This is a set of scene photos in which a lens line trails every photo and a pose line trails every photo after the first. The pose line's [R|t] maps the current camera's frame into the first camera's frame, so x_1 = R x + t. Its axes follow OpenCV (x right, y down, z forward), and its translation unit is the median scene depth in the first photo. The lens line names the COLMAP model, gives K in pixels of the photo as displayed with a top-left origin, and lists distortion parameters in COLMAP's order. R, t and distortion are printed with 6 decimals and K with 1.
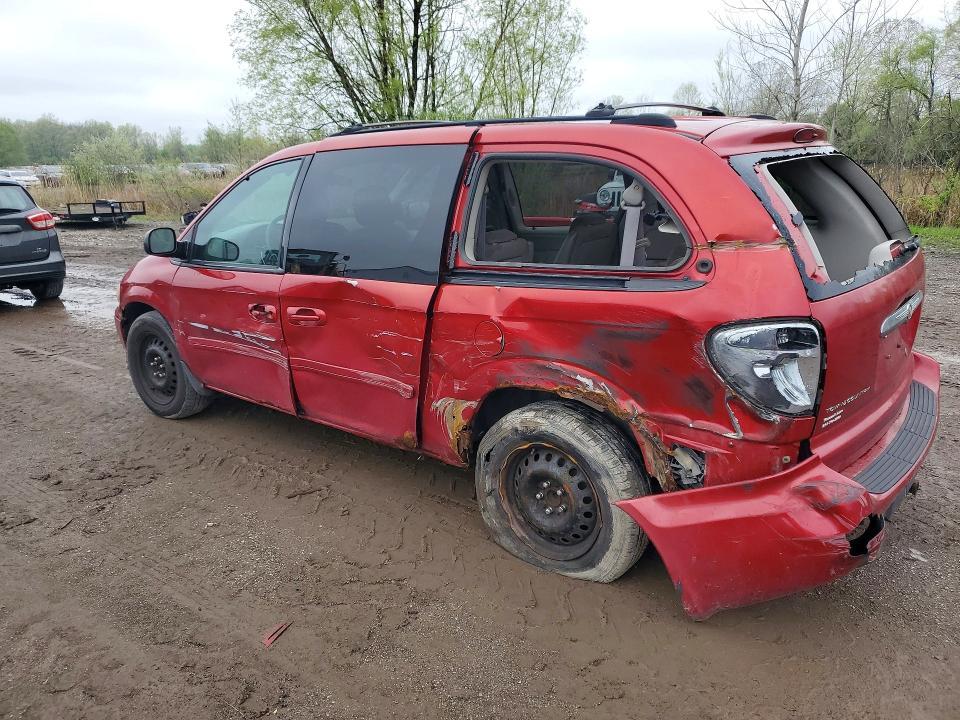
lens RADIAL K [[692.4, 0, 480.0], [0, 692.4, 360.0], [0, 0, 1]] dist [-0.004881, -0.005114]
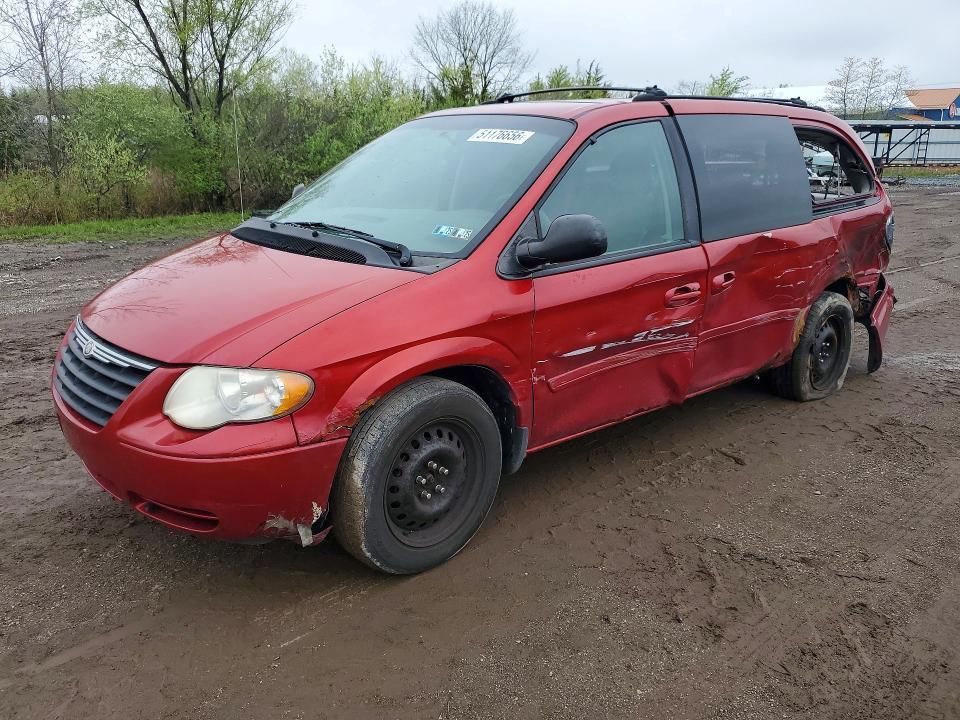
lens RADIAL K [[692.4, 0, 480.0], [0, 692.4, 360.0], [0, 0, 1]] dist [-0.004881, -0.005114]
pose [[0.255843, -0.273920, 0.927099, -1.329394], [0.264074, 0.942345, 0.205550, -0.261709], [-0.929951, 0.192234, 0.313427, 1.068978]]
